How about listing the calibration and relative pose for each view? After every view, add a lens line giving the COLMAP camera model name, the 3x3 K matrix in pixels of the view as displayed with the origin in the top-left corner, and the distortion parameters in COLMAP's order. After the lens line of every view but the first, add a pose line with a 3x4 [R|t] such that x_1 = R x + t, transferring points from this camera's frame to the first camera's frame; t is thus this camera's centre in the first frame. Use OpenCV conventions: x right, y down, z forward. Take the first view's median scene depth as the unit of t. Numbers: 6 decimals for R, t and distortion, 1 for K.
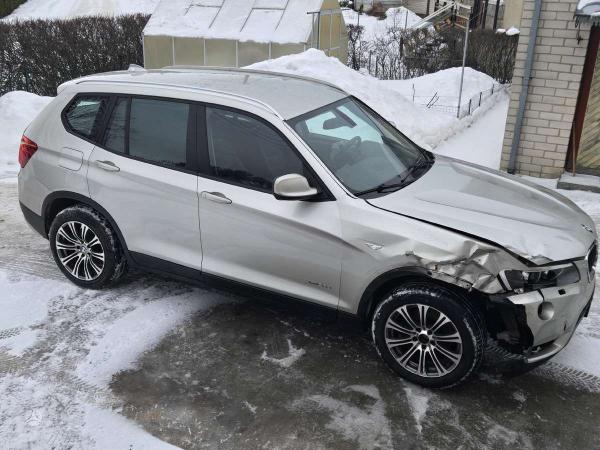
lens RADIAL K [[586.4, 0, 300.0], [0, 586.4, 236.1], [0, 0, 1]] dist [0.051339, -0.021168]
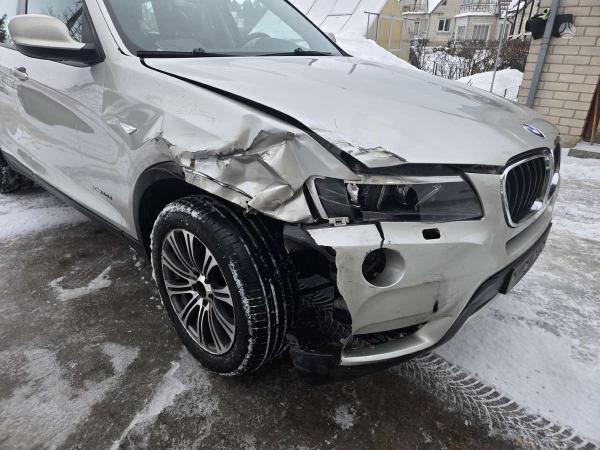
lens RADIAL K [[377.2, 0, 300.0], [0, 377.2, 225.0], [0, 0, 1]] dist [0.067436, -0.050241]
pose [[0.963771, 0.107108, -0.244281, 0.412870], [-0.097056, 0.993874, 0.052857, 0.080689], [0.248446, -0.027233, 0.968263, 0.670991]]
